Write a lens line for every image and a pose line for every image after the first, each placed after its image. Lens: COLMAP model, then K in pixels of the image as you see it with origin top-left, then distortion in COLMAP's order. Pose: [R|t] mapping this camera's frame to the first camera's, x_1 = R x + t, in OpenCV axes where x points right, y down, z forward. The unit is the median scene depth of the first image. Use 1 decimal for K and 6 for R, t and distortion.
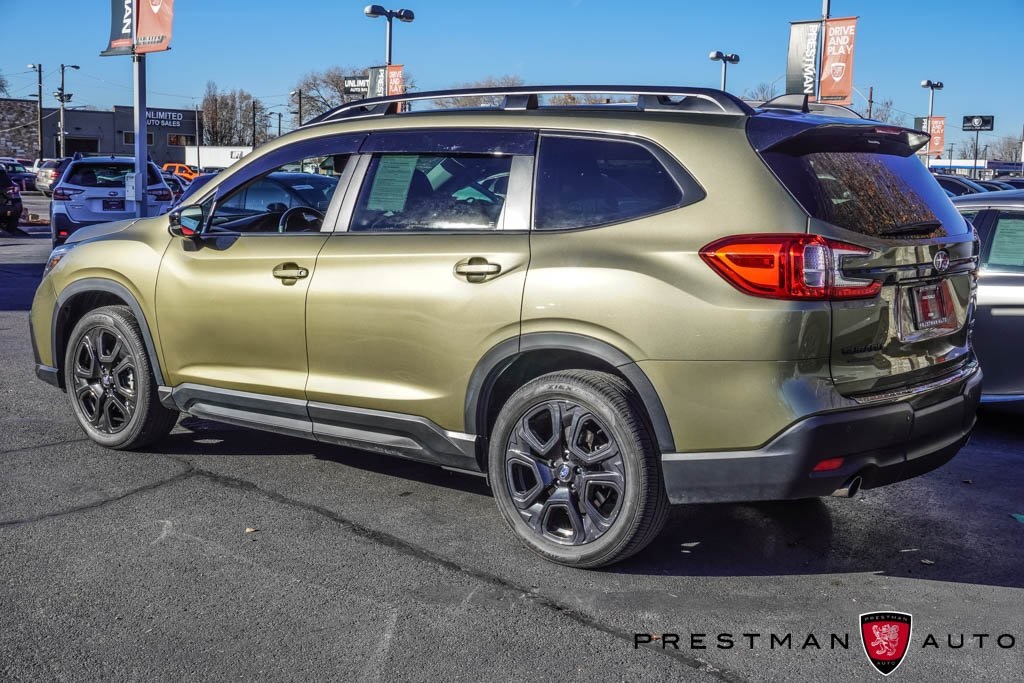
lens RADIAL K [[1298.1, 0, 514.7], [0, 1298.1, 338.6], [0, 0, 1]] dist [-0.014873, 0.000000]
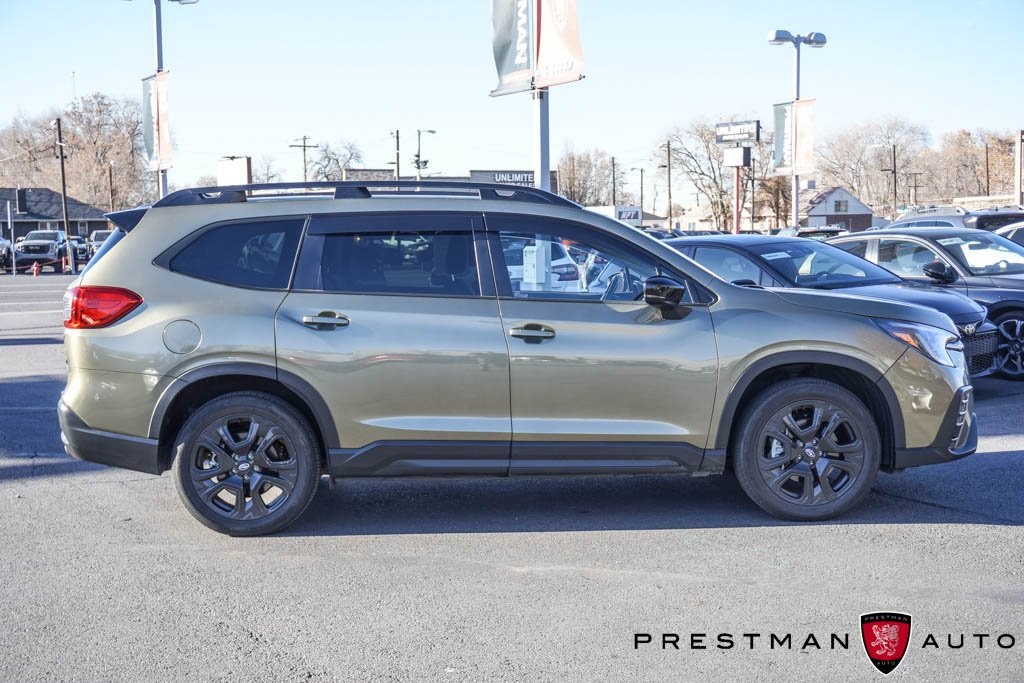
lens RADIAL K [[1354.0, 0, 510.9], [0, 1354.0, 342.3], [0, 0, 1]] dist [-0.124374, 0.000000]
pose [[0.965176, -0.027775, -0.260122, -0.103195], [0.016510, 0.998833, -0.045390, -0.035849], [0.261079, 0.039515, 0.964508, 0.237620]]
